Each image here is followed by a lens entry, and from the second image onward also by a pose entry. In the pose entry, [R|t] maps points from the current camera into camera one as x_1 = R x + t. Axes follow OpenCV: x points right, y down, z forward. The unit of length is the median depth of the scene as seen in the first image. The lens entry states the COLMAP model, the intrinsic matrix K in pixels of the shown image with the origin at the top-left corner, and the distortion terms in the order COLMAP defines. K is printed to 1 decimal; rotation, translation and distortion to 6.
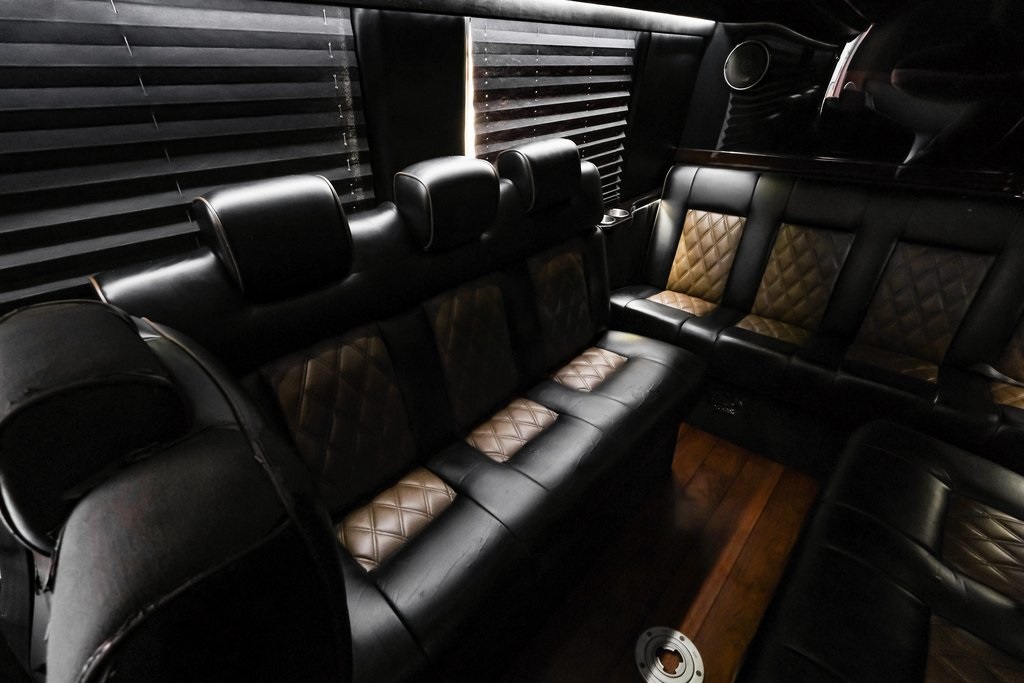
lens RADIAL K [[462.0, 0, 498.4], [0, 462.0, 347.4], [0, 0, 1]] dist [-0.005556, 0.000143]
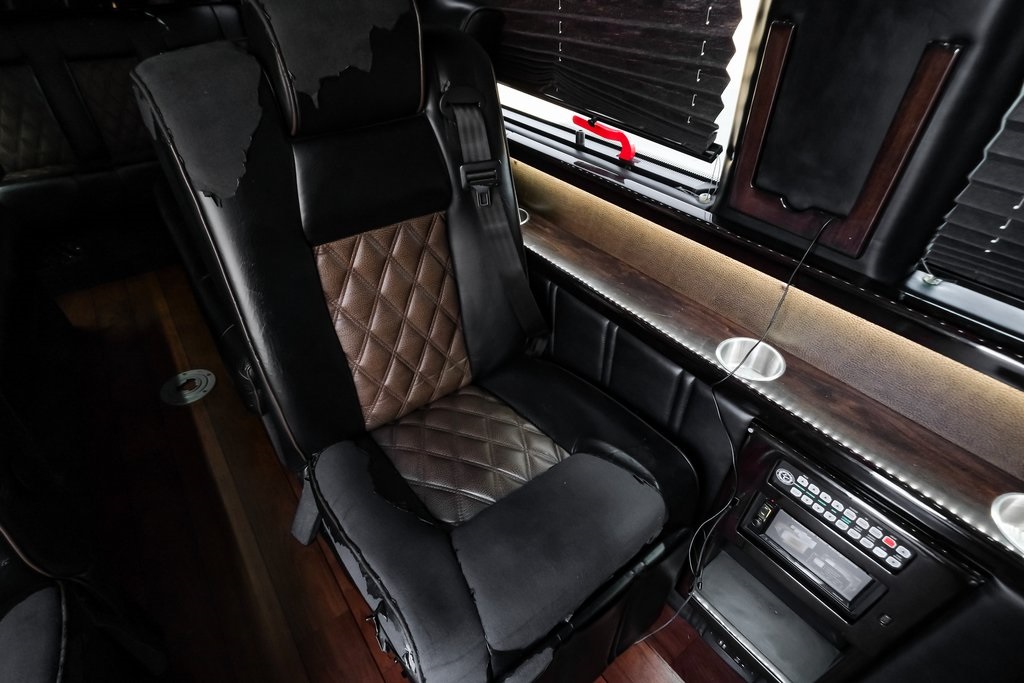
lens RADIAL K [[497.9, 0, 507.2], [0, 497.9, 345.4], [0, 0, 1]] dist [-0.000660, 0.001088]
pose [[0.183719, -0.596611, 0.781219, -0.351630], [0.487834, 0.745307, 0.454462, 0.274647], [-0.853385, 0.297612, 0.427974, -0.292187]]
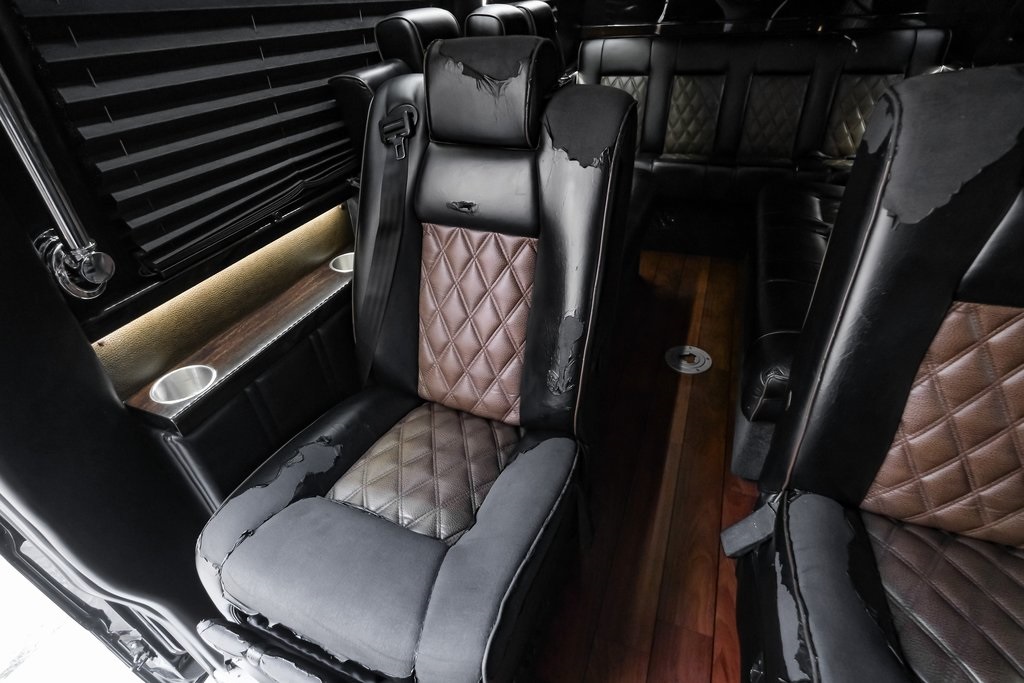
lens RADIAL K [[497.9, 0, 508.1], [0, 497.9, 341.9], [0, 0, 1]] dist [-0.000660, 0.001088]
pose [[0.932934, -0.229430, 0.277482, -0.418754], [0.210922, 0.972853, 0.095231, 0.248135], [-0.291798, -0.030317, 0.955999, -0.247373]]
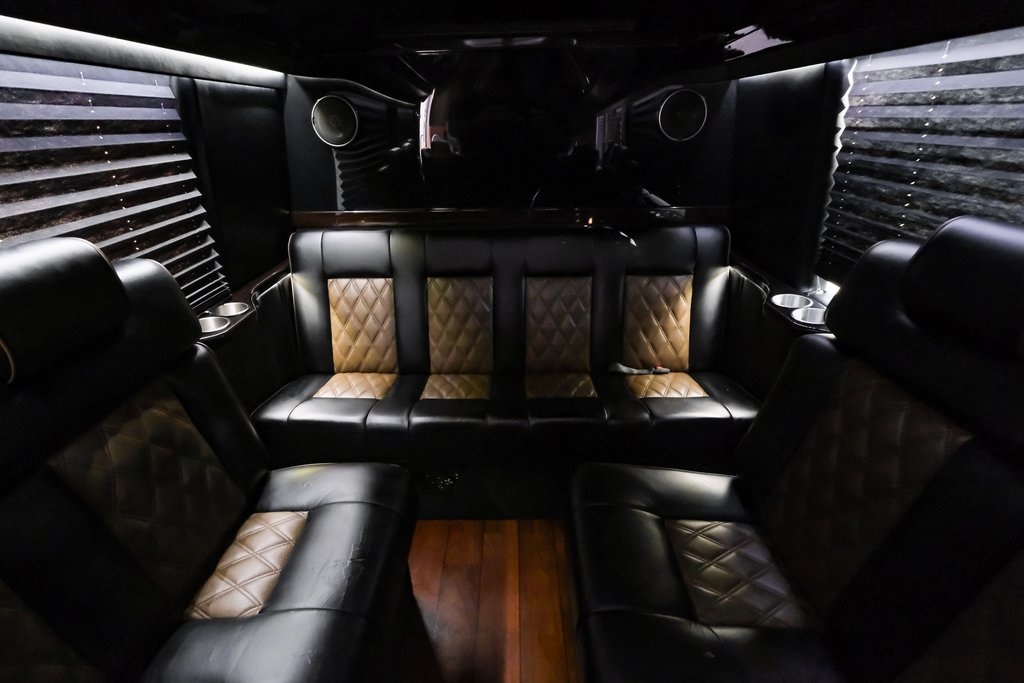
lens RADIAL K [[462.0, 0, 506.6], [0, 462.0, 332.0], [0, 0, 1]] dist [-0.005556, 0.000143]
pose [[0.742663, -0.267016, 0.614129, 0.132475], [0.338900, 0.940822, -0.000772, -0.117785], [-0.577580, 0.208702, 0.789206, 0.192506]]
